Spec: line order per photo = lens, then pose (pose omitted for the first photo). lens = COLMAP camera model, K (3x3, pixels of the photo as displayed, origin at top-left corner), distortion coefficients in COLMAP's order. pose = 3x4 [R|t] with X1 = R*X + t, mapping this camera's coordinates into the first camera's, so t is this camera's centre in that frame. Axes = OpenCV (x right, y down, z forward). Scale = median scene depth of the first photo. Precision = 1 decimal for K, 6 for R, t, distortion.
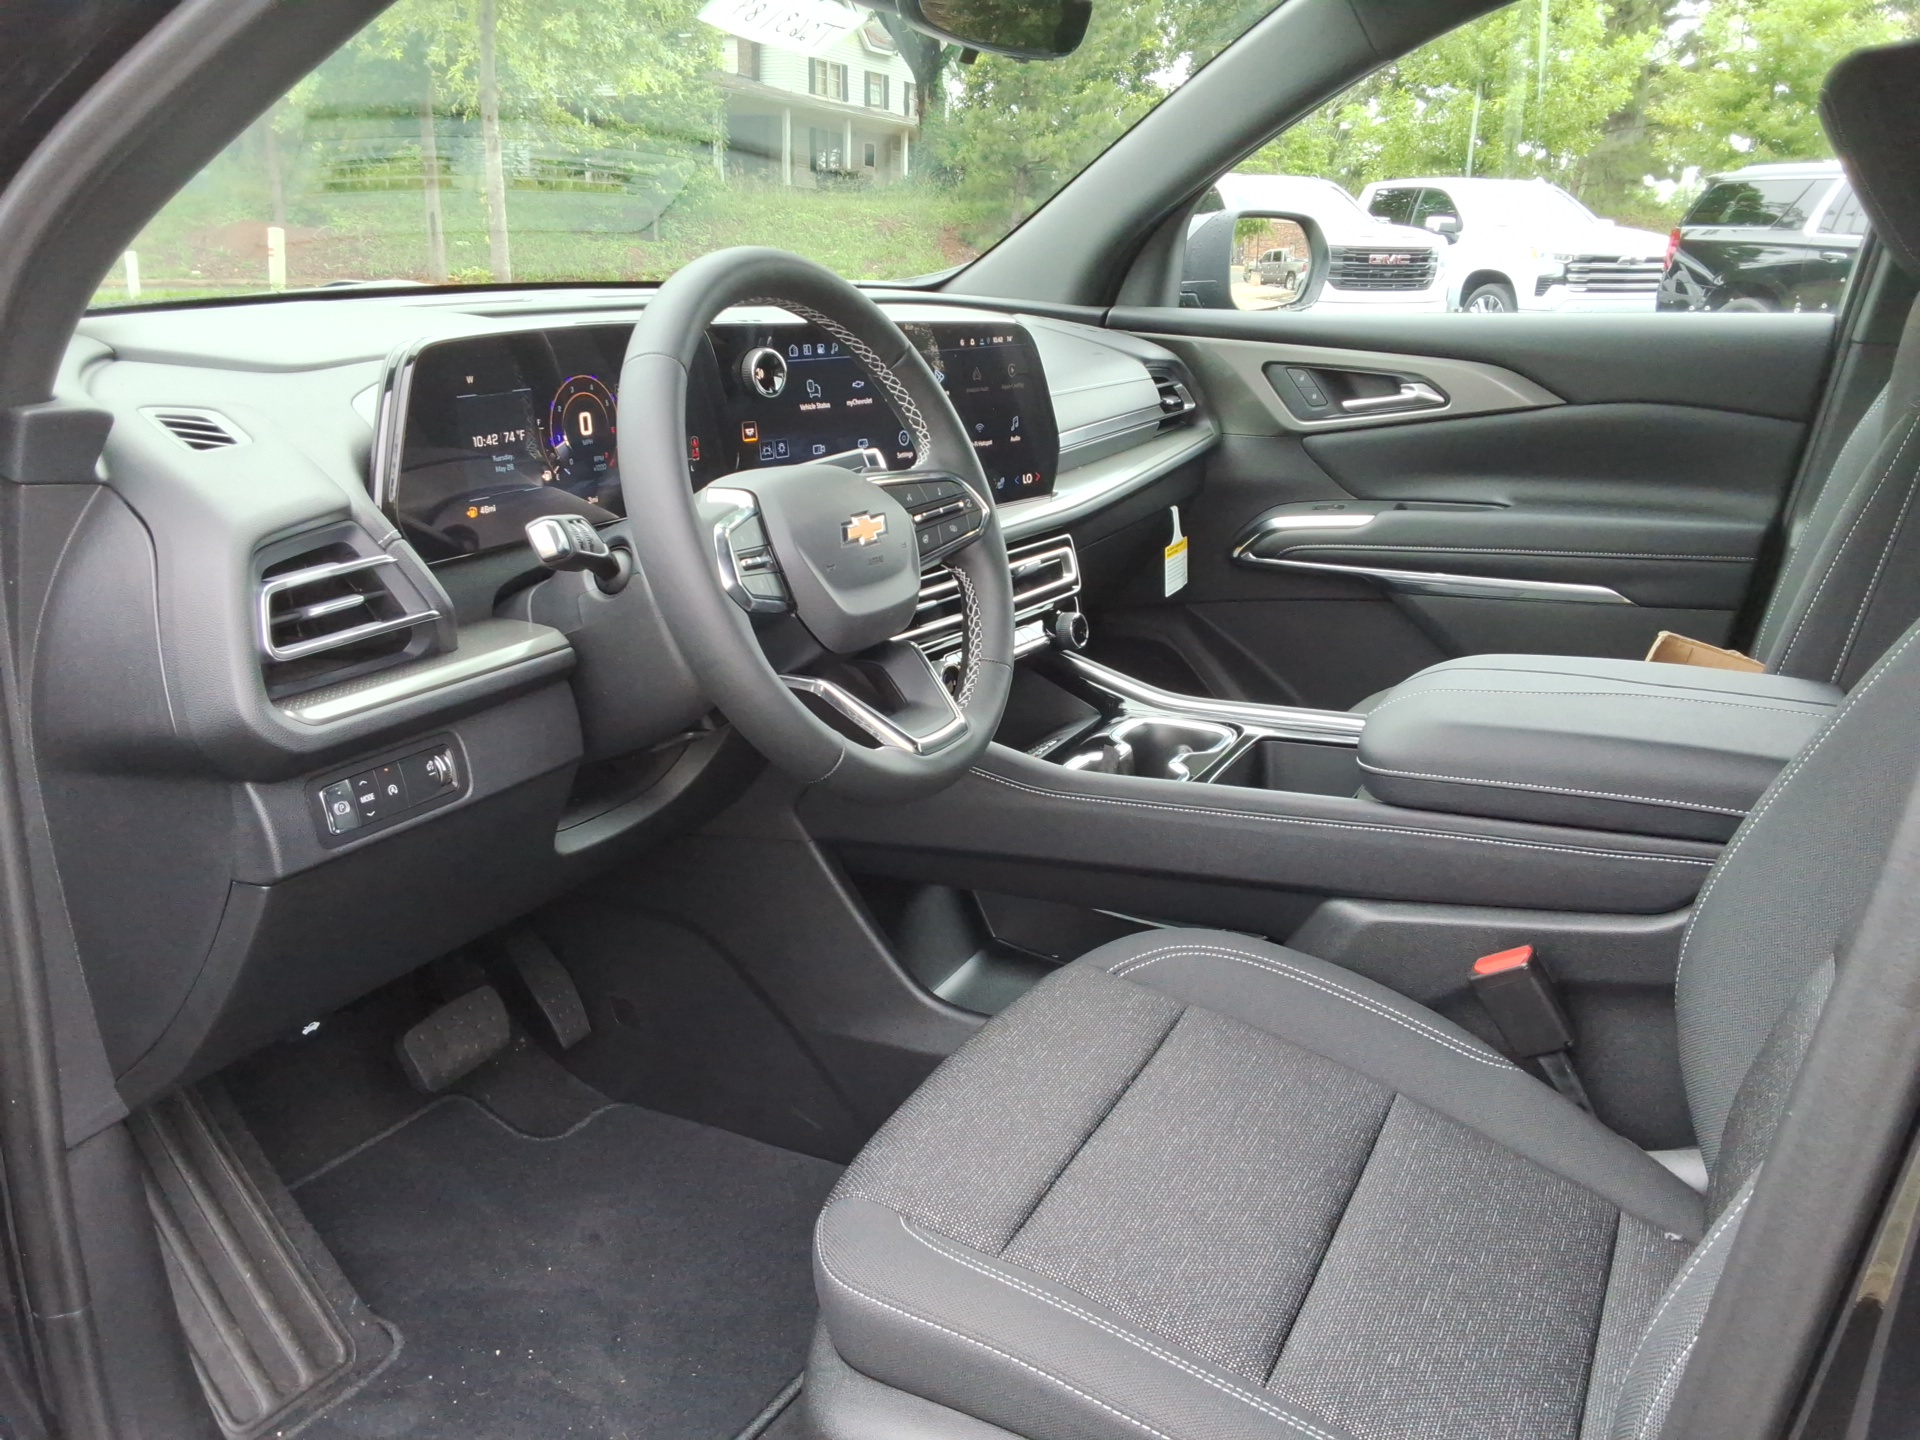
lens RADIAL K [[1549.0, 0, 995.0], [0, 1549.0, 690.2], [0, 0, 1]] dist [0.105518, -0.180070]
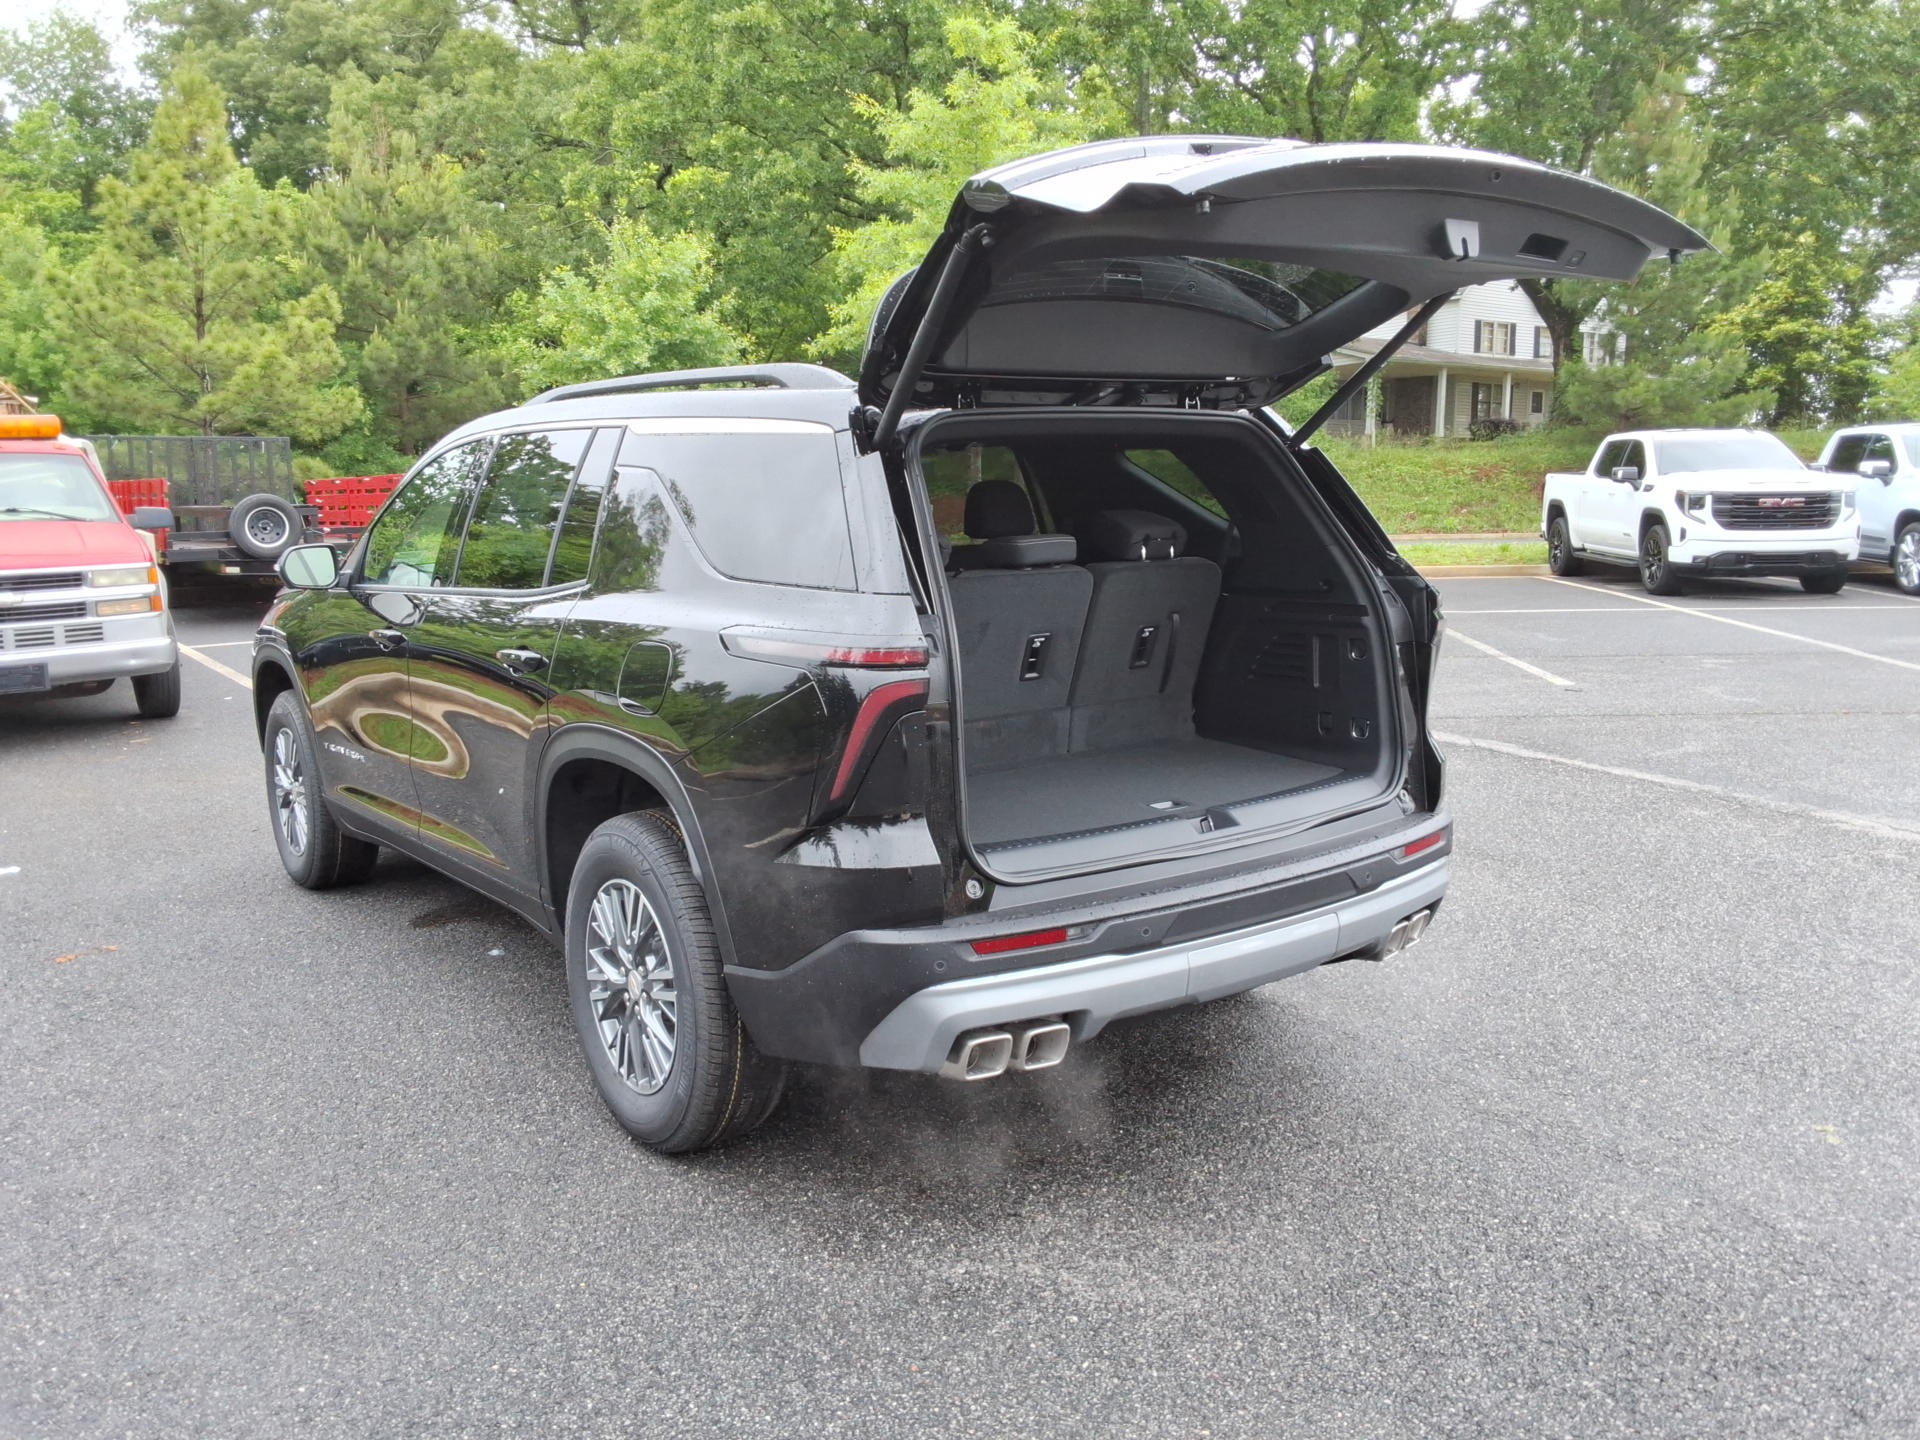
lens RADIAL K [[1528.8, 0, 960.0], [0, 1528.8, 720.0], [0, 0, 1]] dist [0.076910, -0.123577]
pose [[0.885324, 0.040517, -0.463206, 2.625339], [-0.099561, 0.989610, -0.103727, 0.455643], [0.454191, 0.137949, 0.880160, -1.955509]]
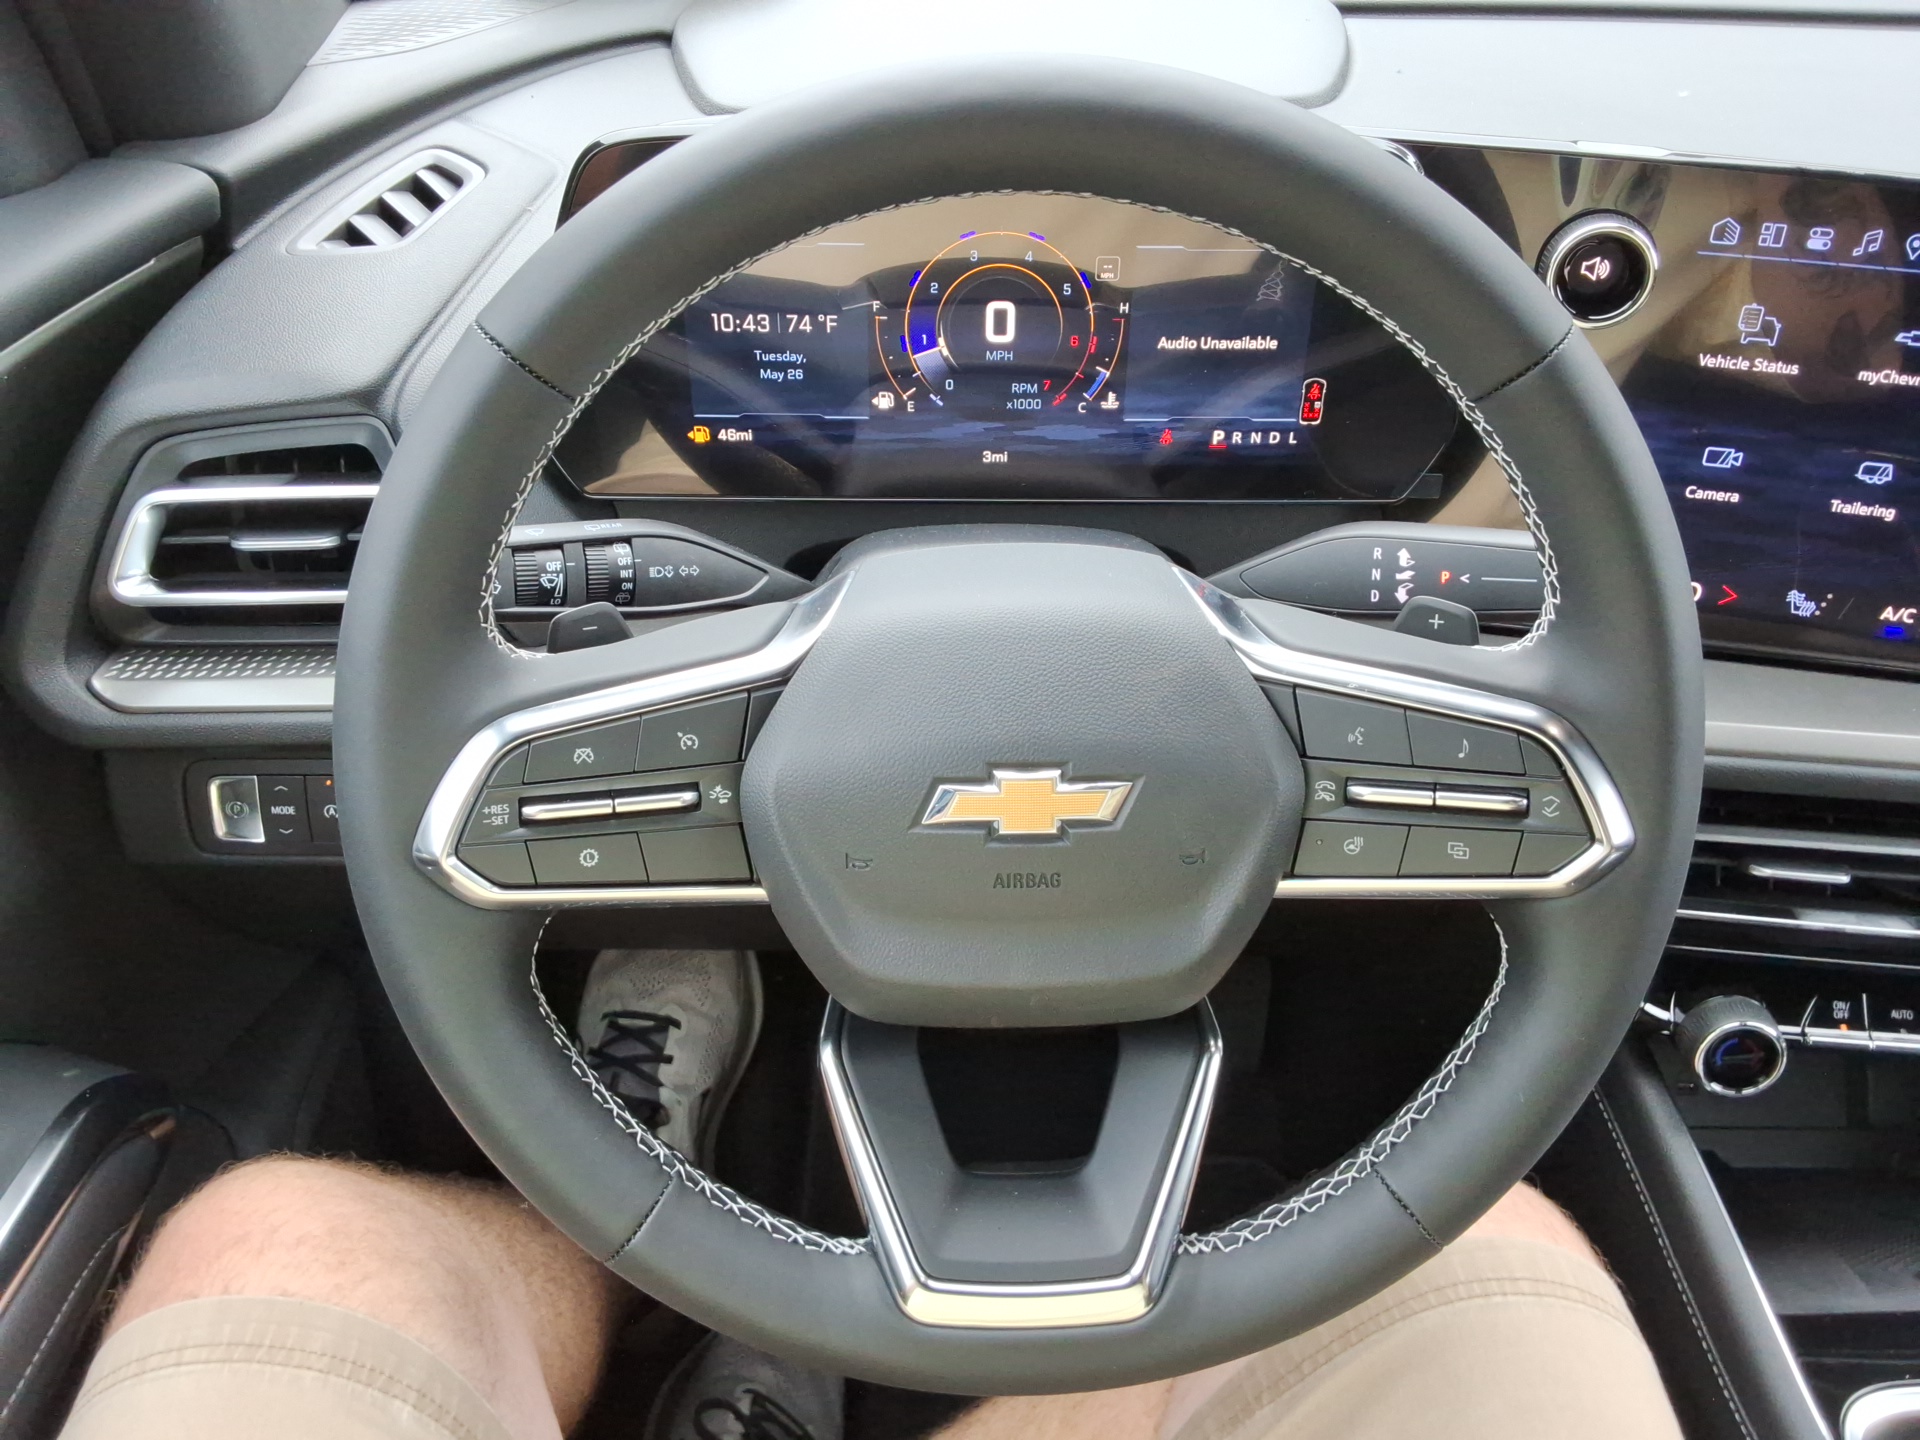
lens RADIAL K [[1563.1, 0, 978.0], [0, 1563.1, 690.6], [0, 0, 1]] dist [0.138687, -0.244767]
pose [[0.467103, 0.477219, -0.744363, 0.153871], [-0.262906, 0.878732, 0.398386, -0.216931], [0.844213, 0.009610, 0.535922, 0.564983]]
